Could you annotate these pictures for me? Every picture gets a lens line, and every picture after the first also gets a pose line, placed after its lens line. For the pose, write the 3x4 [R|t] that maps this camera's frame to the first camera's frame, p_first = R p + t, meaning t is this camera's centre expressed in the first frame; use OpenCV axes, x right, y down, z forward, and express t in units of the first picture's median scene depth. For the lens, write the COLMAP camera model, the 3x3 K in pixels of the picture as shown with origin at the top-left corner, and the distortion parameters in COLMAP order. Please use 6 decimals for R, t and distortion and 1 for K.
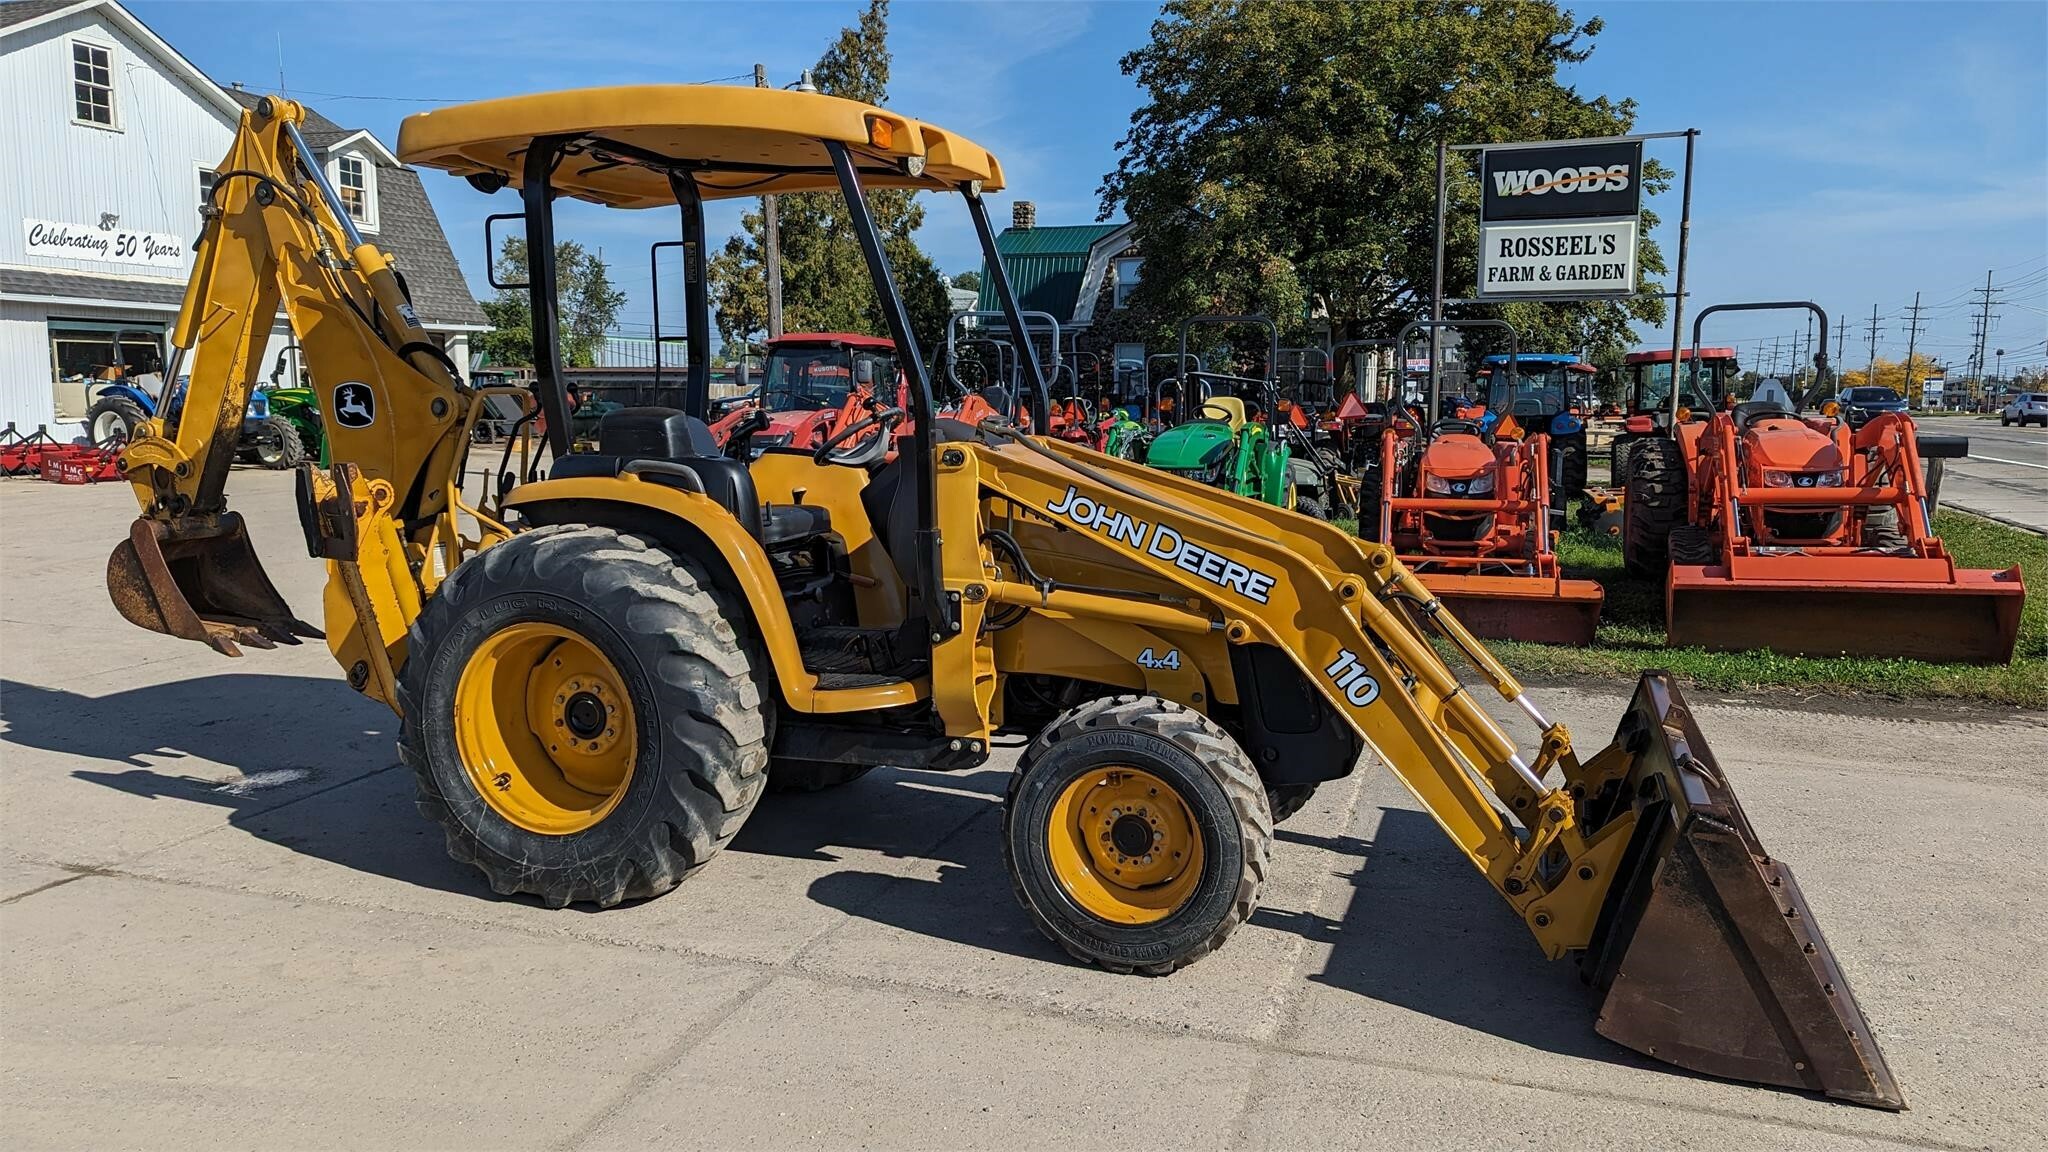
lens RADIAL K [[1466.5, 0, 1022.8], [0, 1466.5, 561.4], [0, 0, 1]] dist [0.067540, -0.050308]
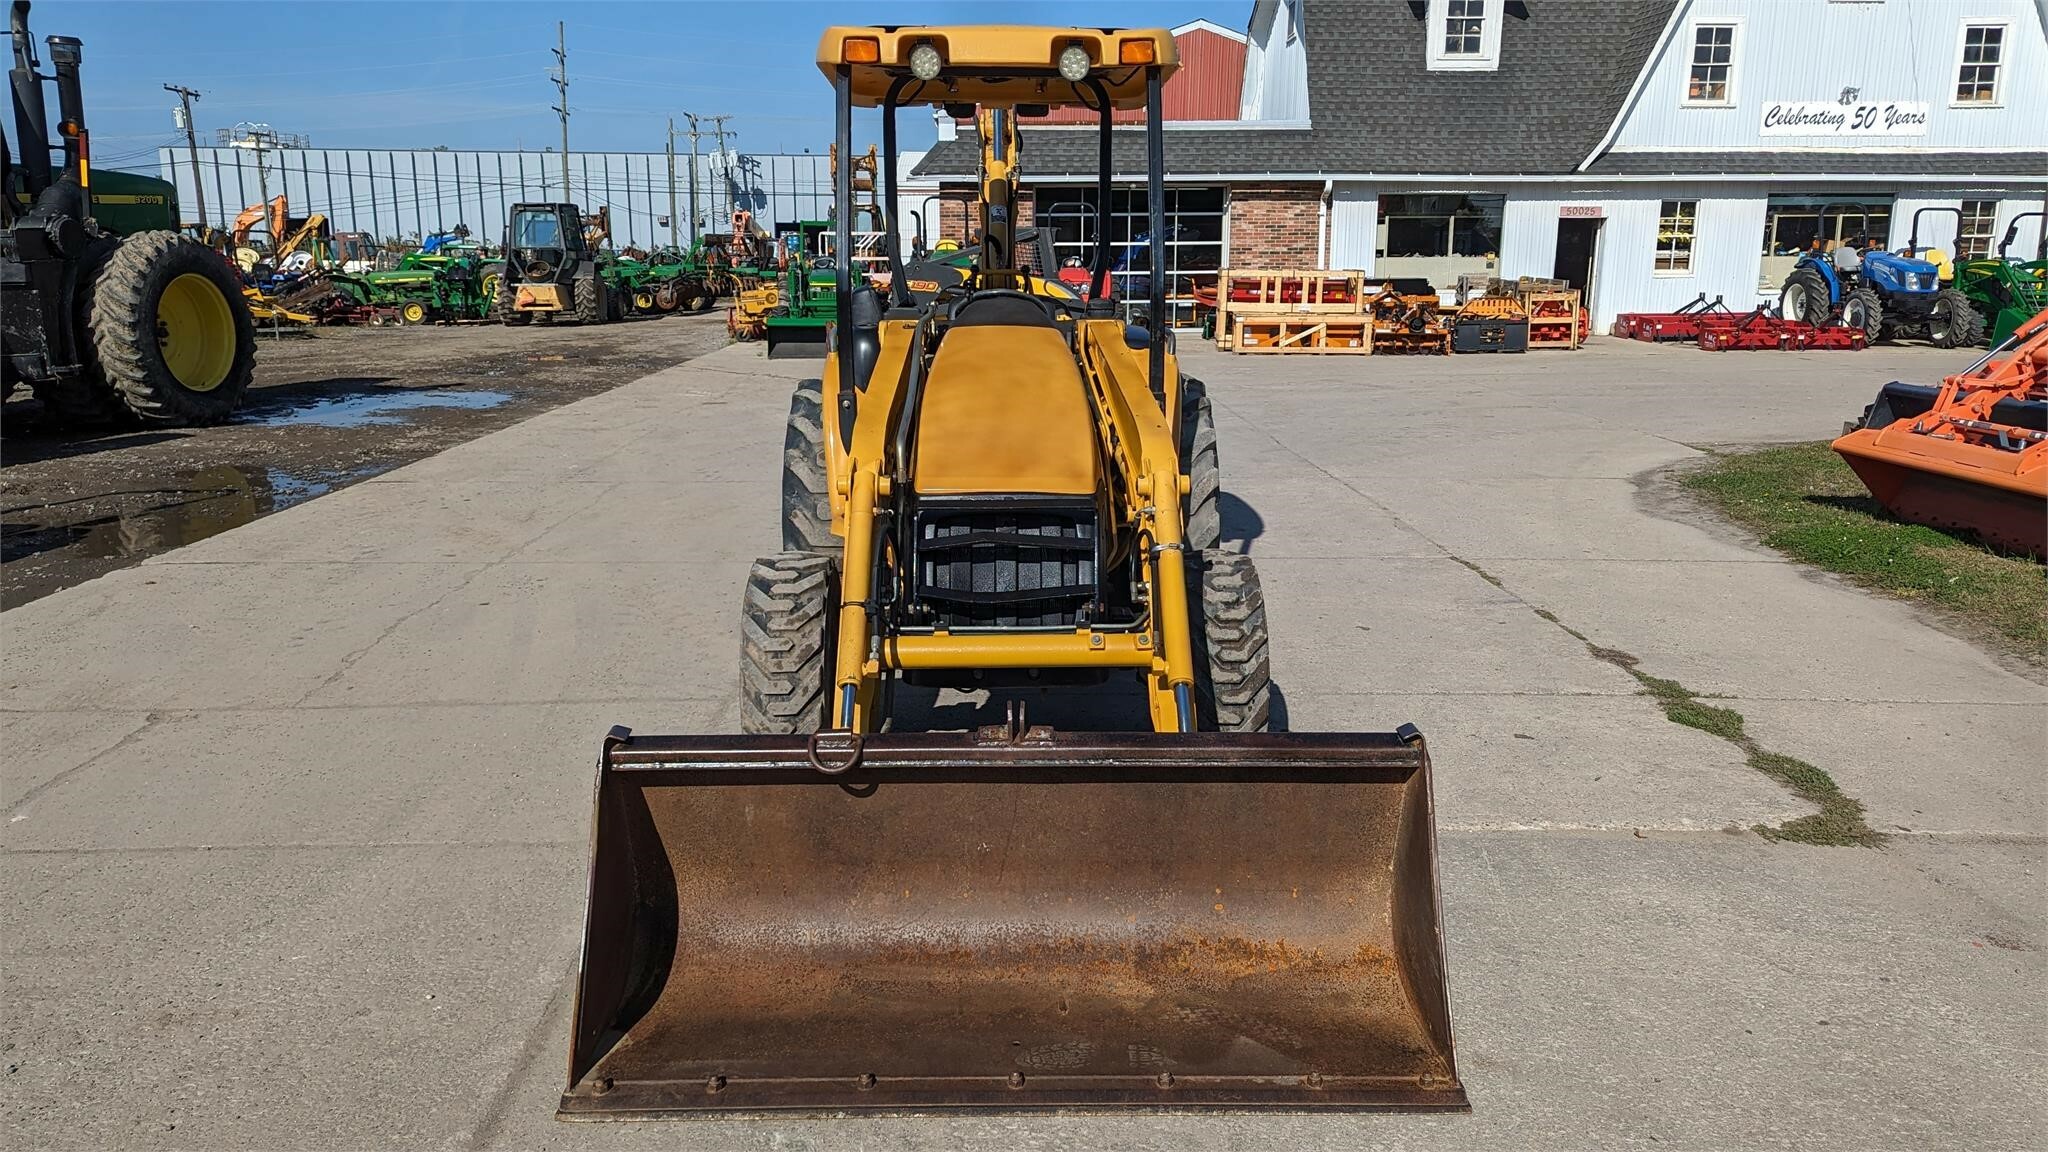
lens RADIAL K [[1469.0, 0, 1038.9], [0, 1469.0, 573.4], [0, 0, 1]] dist [0.066445, -0.050673]
pose [[0.369295, 0.195984, -0.908411, 0.259583], [-0.110584, 0.979832, 0.166437, -0.022975], [0.922709, 0.038992, 0.383520, 0.157882]]
